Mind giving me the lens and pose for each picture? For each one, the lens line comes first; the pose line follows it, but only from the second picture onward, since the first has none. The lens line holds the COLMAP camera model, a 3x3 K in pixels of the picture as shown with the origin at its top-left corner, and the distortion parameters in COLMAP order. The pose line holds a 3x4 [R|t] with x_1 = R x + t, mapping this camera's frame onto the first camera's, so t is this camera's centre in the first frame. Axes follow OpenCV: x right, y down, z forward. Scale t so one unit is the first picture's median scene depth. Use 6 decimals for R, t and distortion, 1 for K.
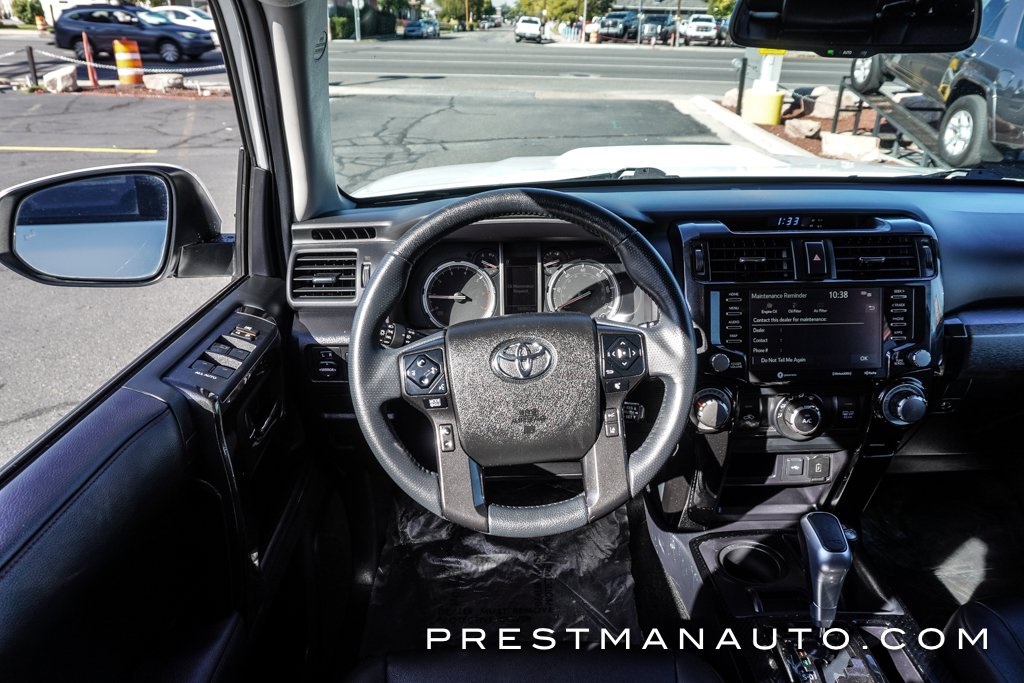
lens RADIAL K [[686.8, 0, 516.6], [0, 686.8, 340.7], [0, 0, 1]] dist [-0.027372, 0.024646]
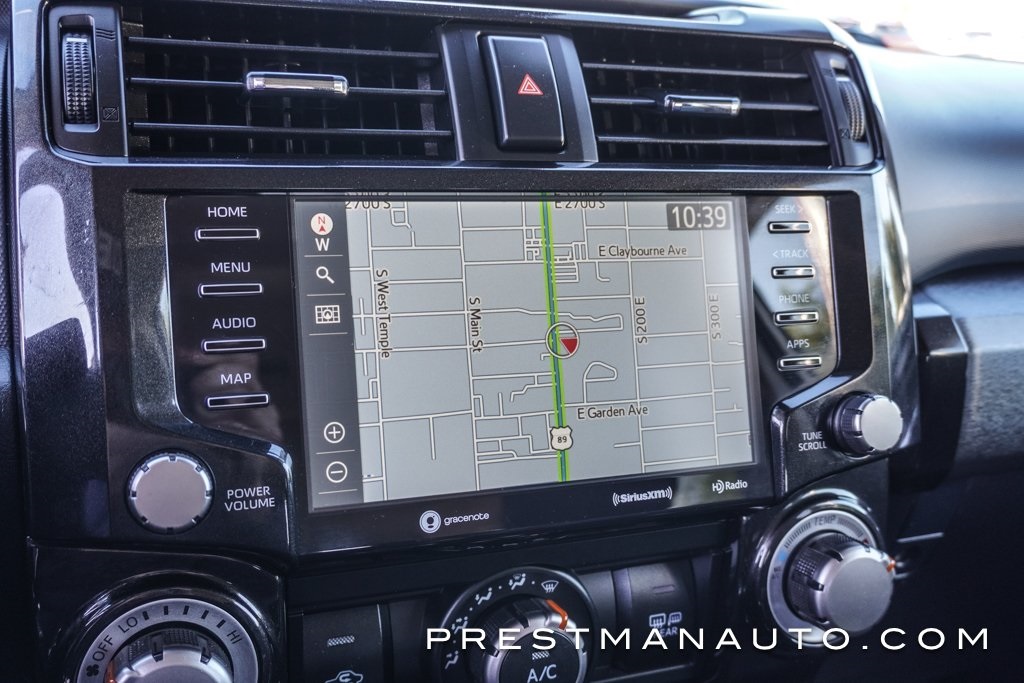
lens RADIAL K [[999.8, 0, 511.8], [0, 999.8, 343.8], [0, 0, 1]] dist [-0.010765, 0.000000]
pose [[0.937231, -0.031885, 0.347247, 0.284791], [0.066165, 0.993981, -0.087310, 0.018429], [-0.342373, 0.104806, 0.933700, 0.627266]]
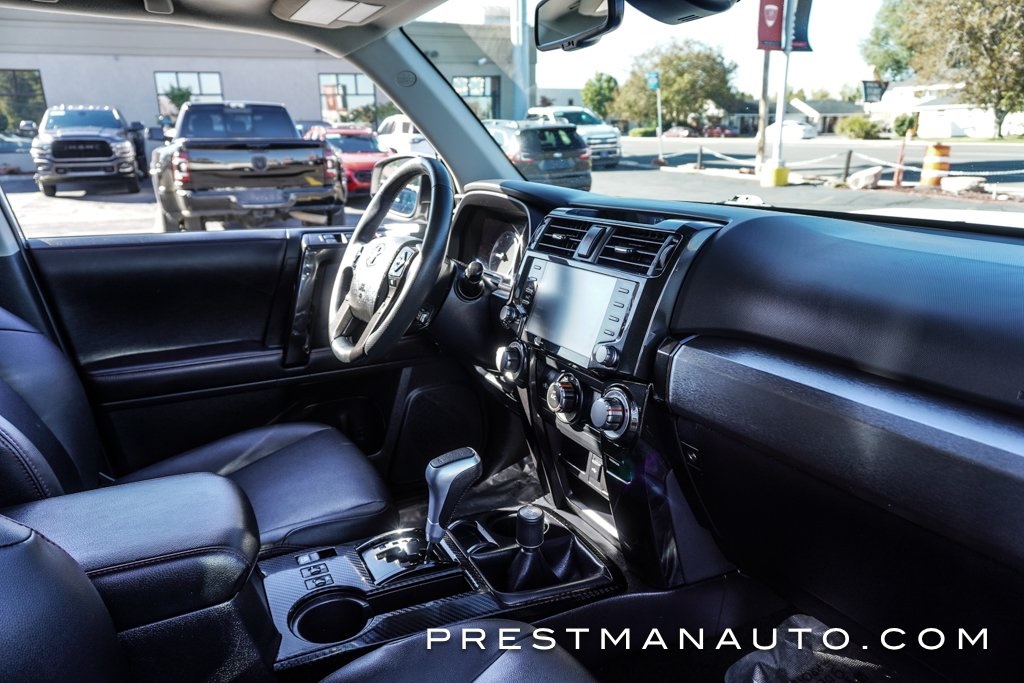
lens RADIAL K [[686.8, 0, 498.0], [0, 686.8, 328.0], [0, 0, 1]] dist [-0.027372, 0.024646]
pose [[0.436951, 0.222112, -0.871631, 1.416520], [-0.359237, 0.931487, 0.057278, -0.022021], [0.824635, 0.288094, 0.486805, 0.382199]]
